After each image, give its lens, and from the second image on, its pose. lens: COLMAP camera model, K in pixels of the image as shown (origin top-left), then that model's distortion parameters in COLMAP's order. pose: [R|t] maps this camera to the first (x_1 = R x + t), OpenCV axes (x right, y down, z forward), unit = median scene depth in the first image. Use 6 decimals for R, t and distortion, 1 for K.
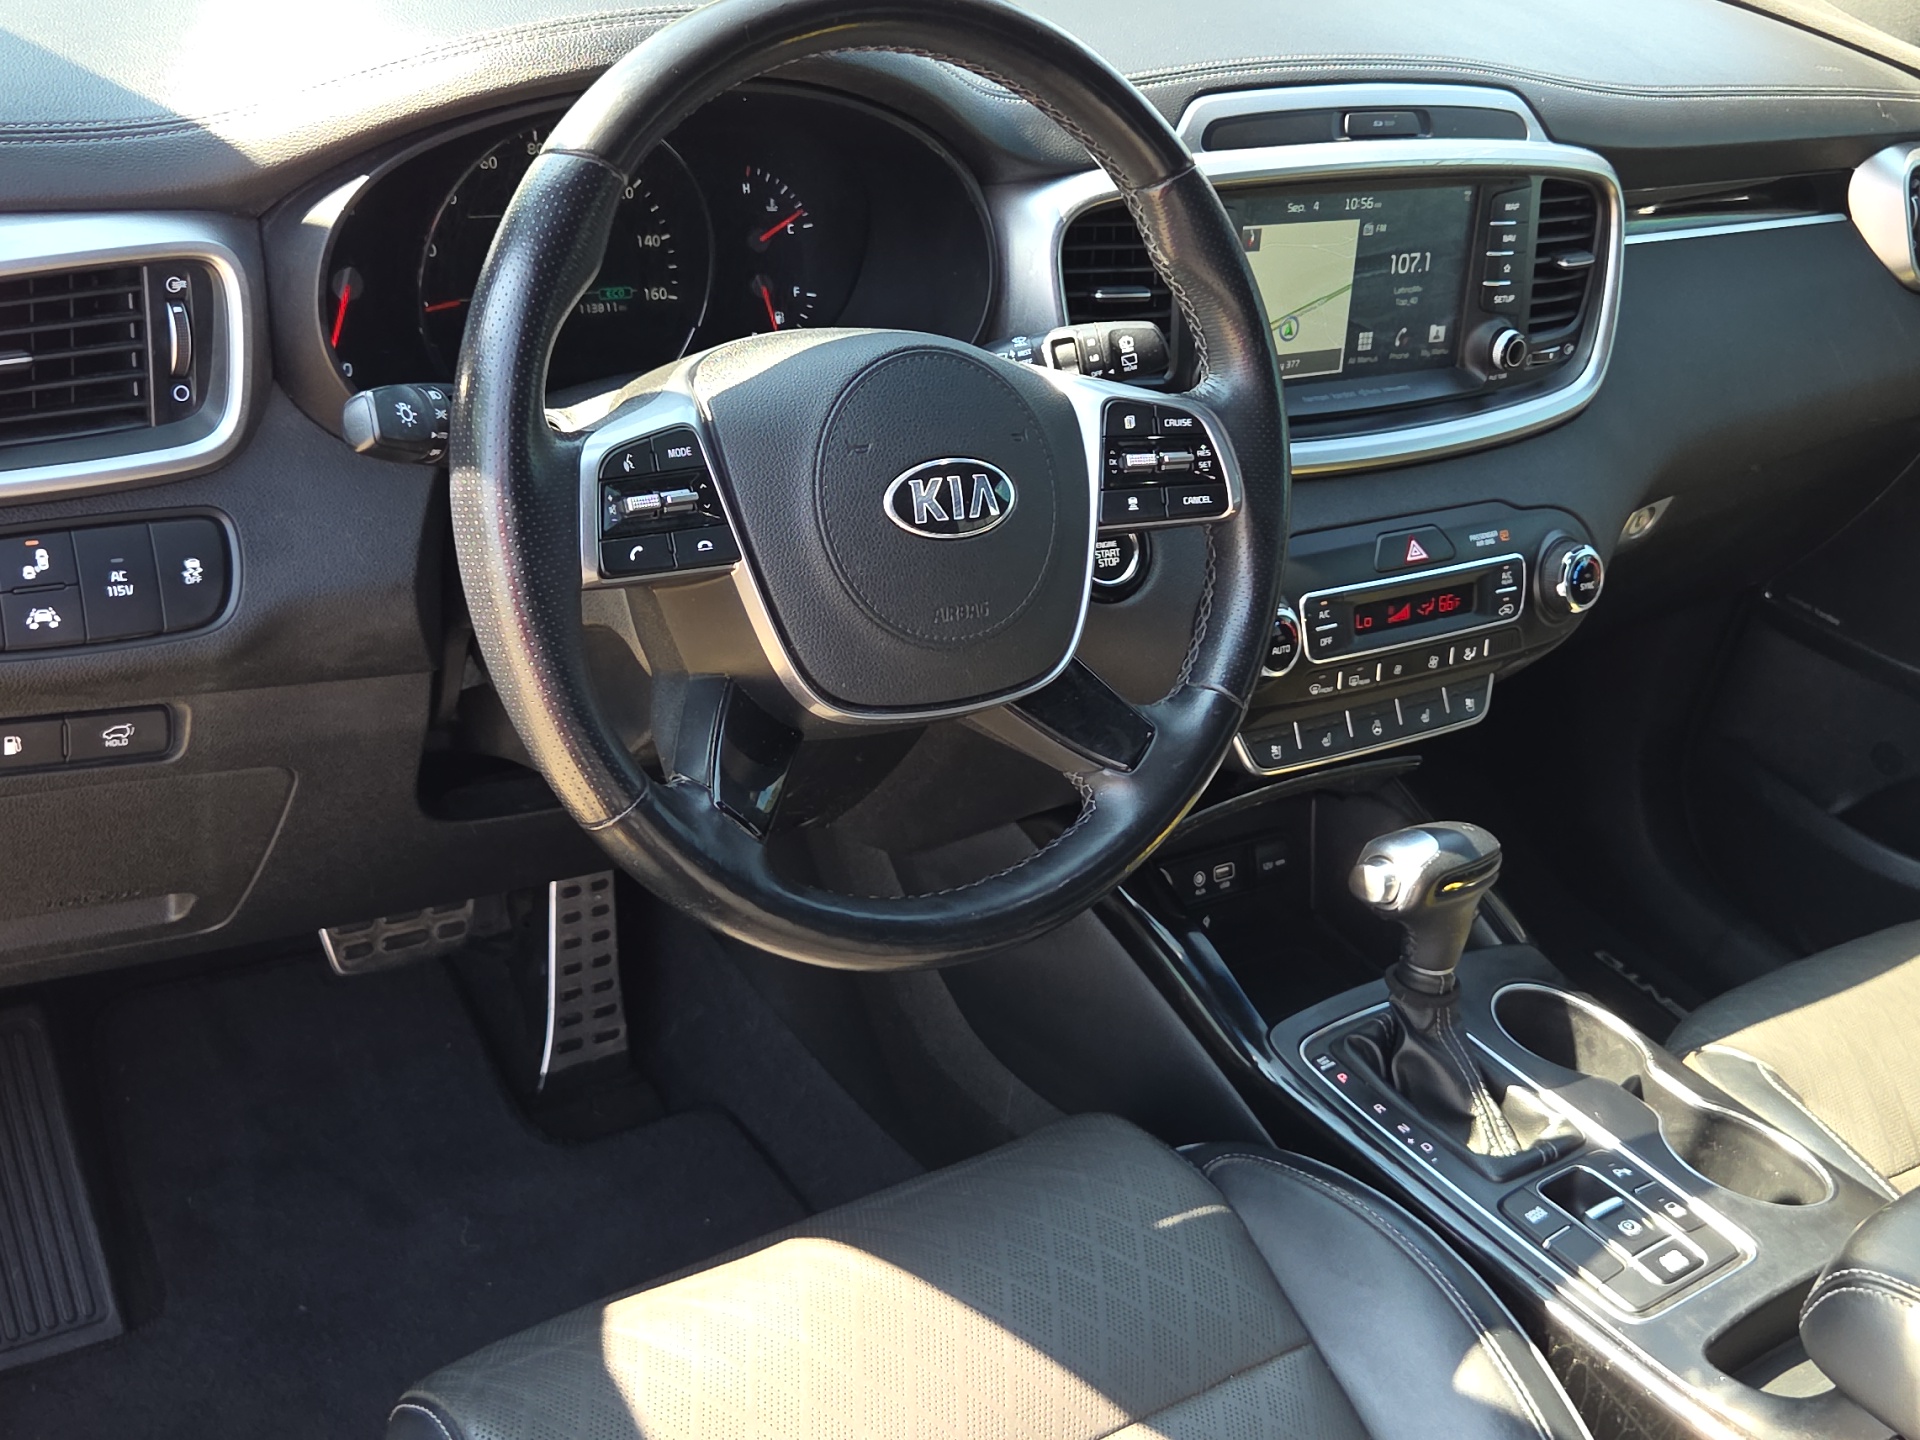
lens RADIAL K [[2315.1, 0, 960.2], [0, 2315.1, 700.4], [0, 0, 1]] dist [-0.011297, 0.000000]
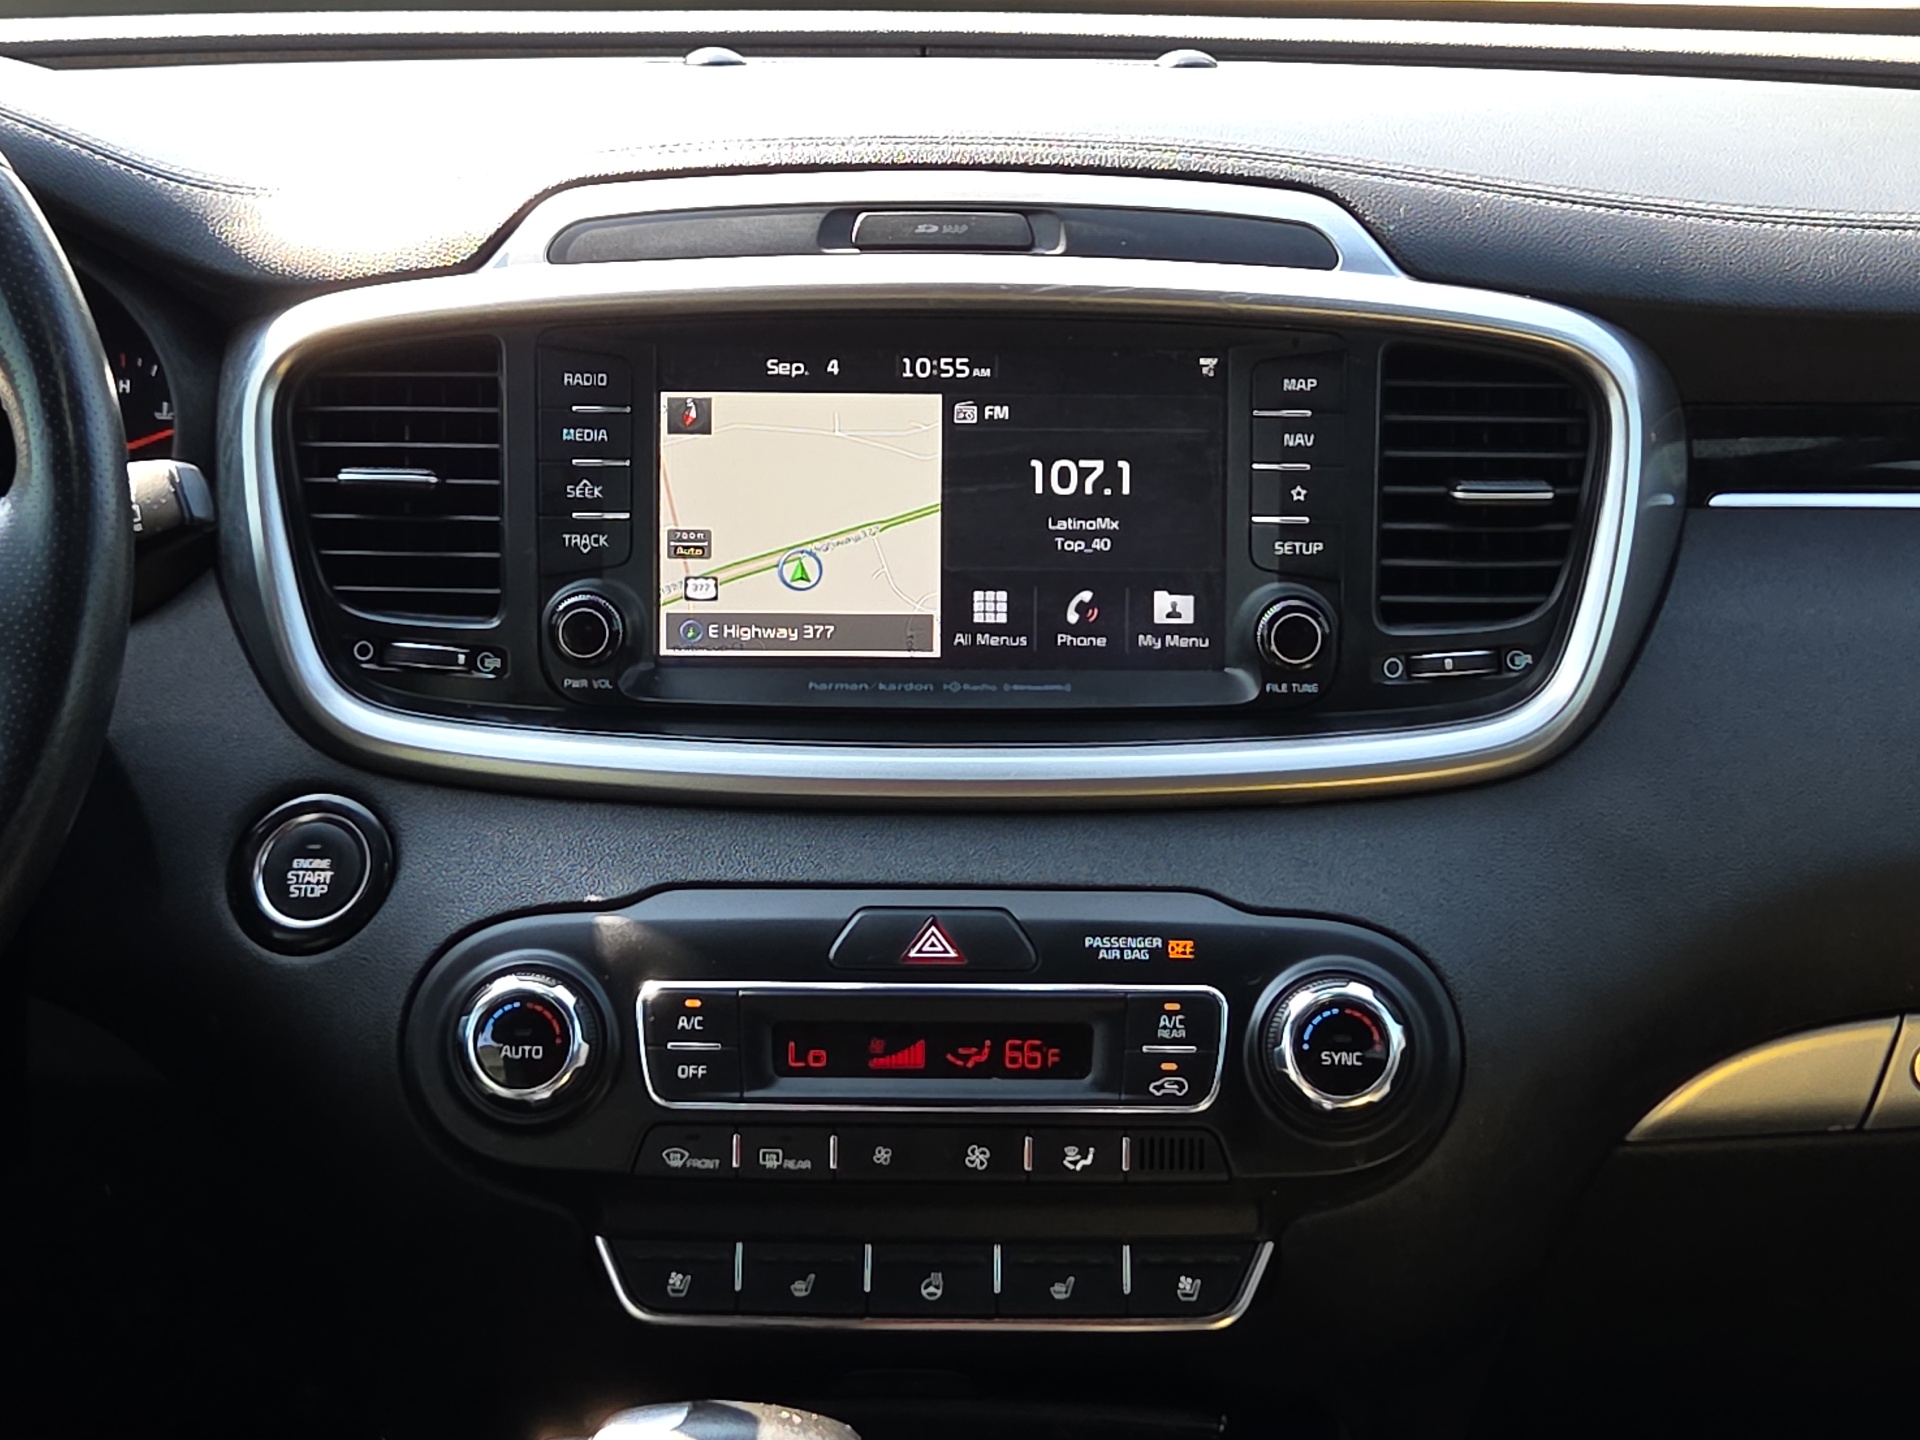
lens RADIAL K [[3598.3, 0, 952.4], [0, 3598.3, 683.5], [0, 0, 1]] dist [0.029728, 0.000000]
pose [[0.794734, -0.021347, -0.606583, 0.753751], [-0.172002, 0.950493, -0.258804, 0.102863], [0.582077, 0.310013, 0.751717, 0.343054]]
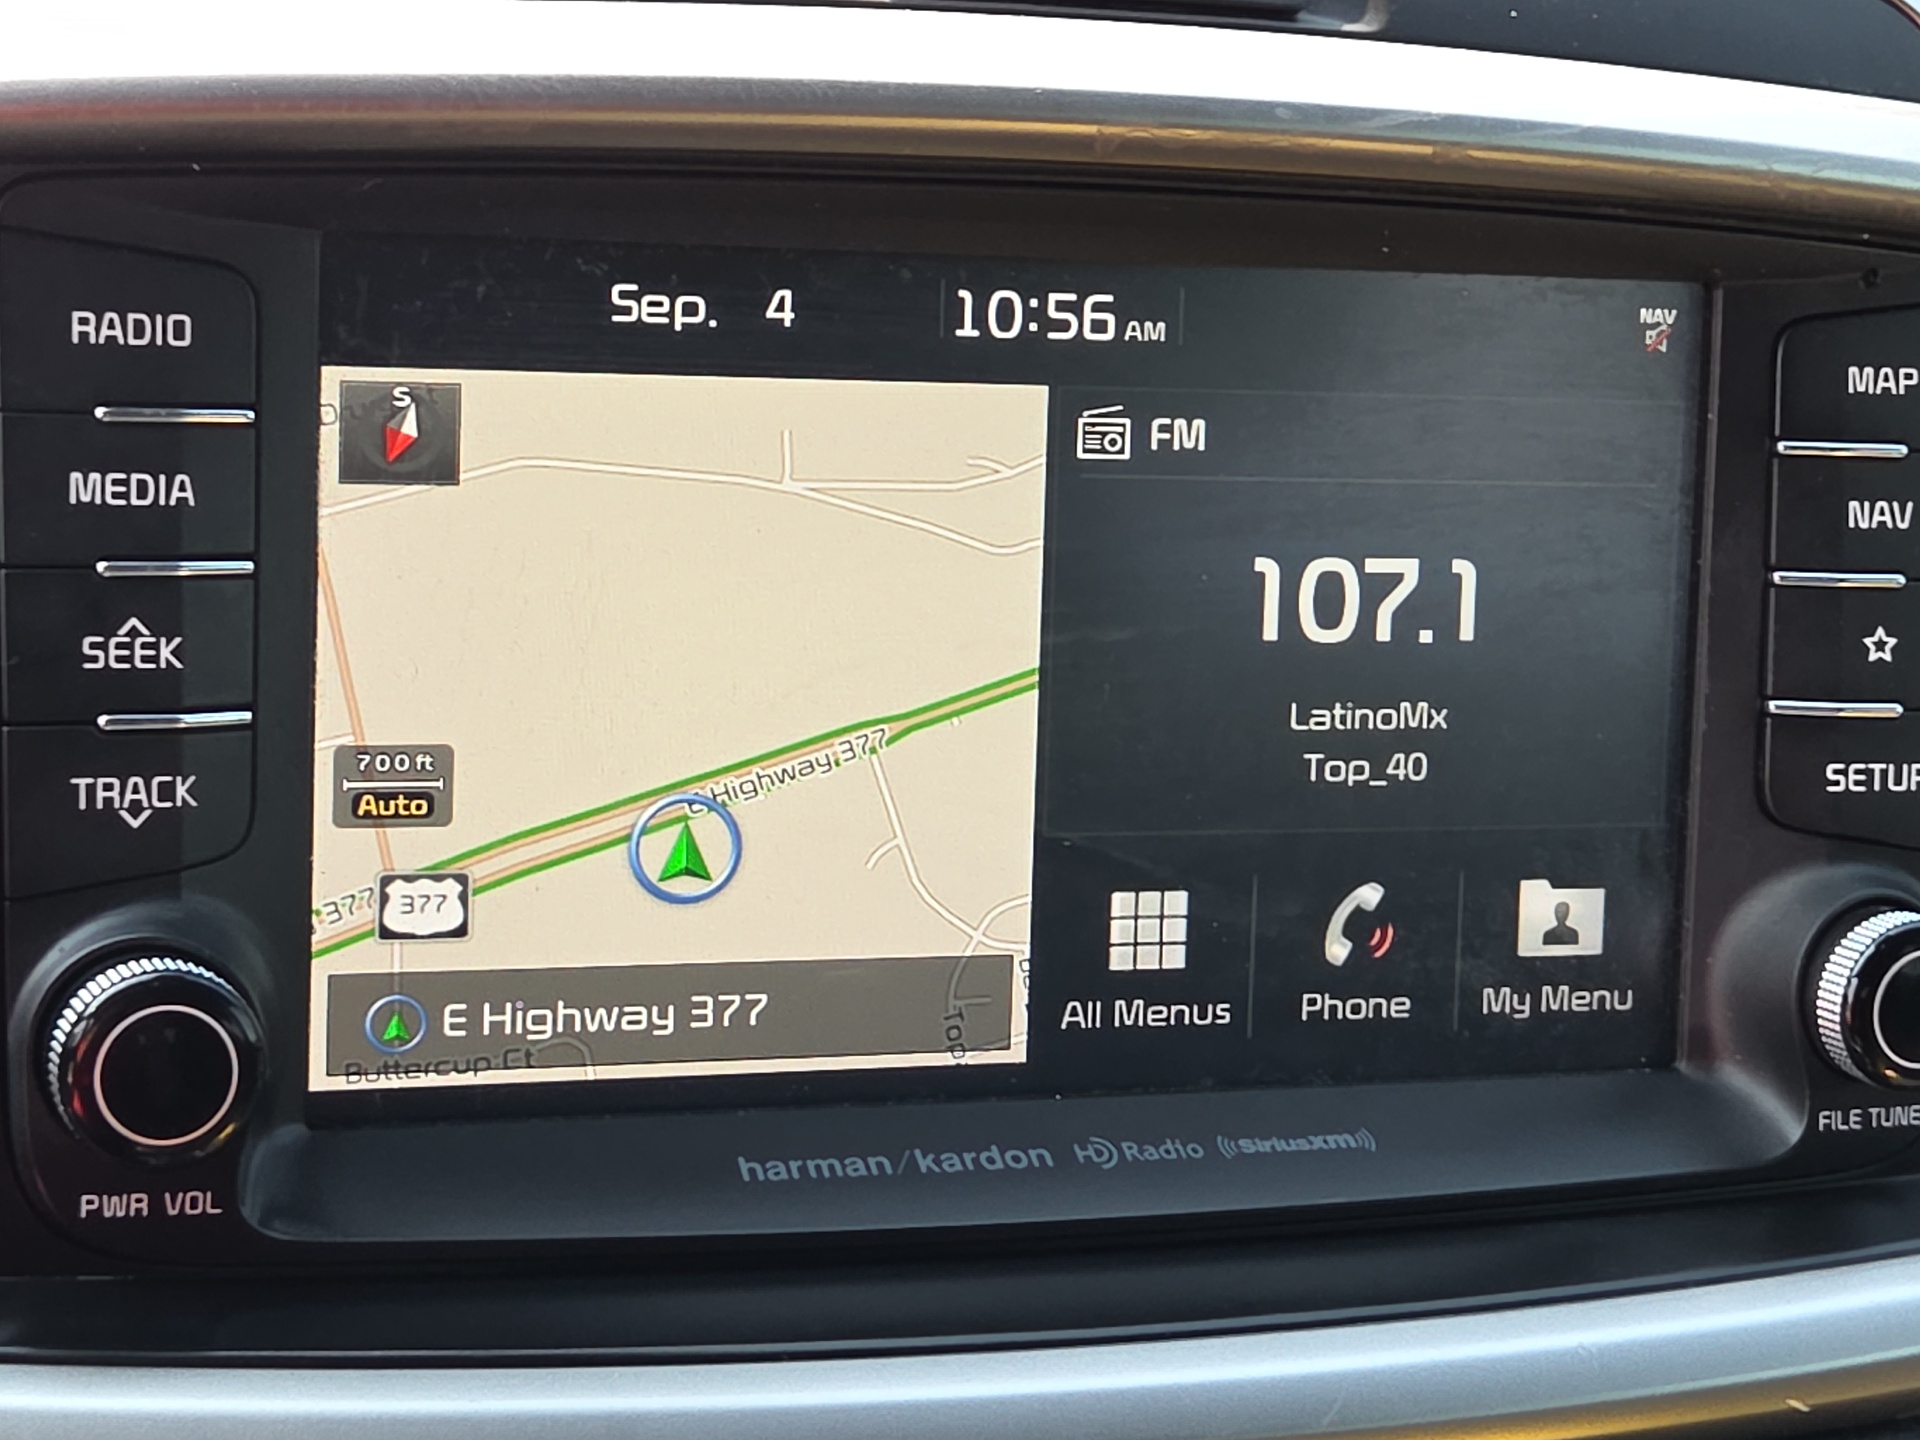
lens RADIAL K [[3981.6, 0, 959.1], [0, 3981.6, 700.7], [0, 0, 1]] dist [0.034405, 0.000000]
pose [[0.960414, -0.005535, -0.278522, 0.281242], [-0.070627, 0.962299, -0.262664, -0.077547], [0.269475, 0.271937, 0.923814, 0.665302]]
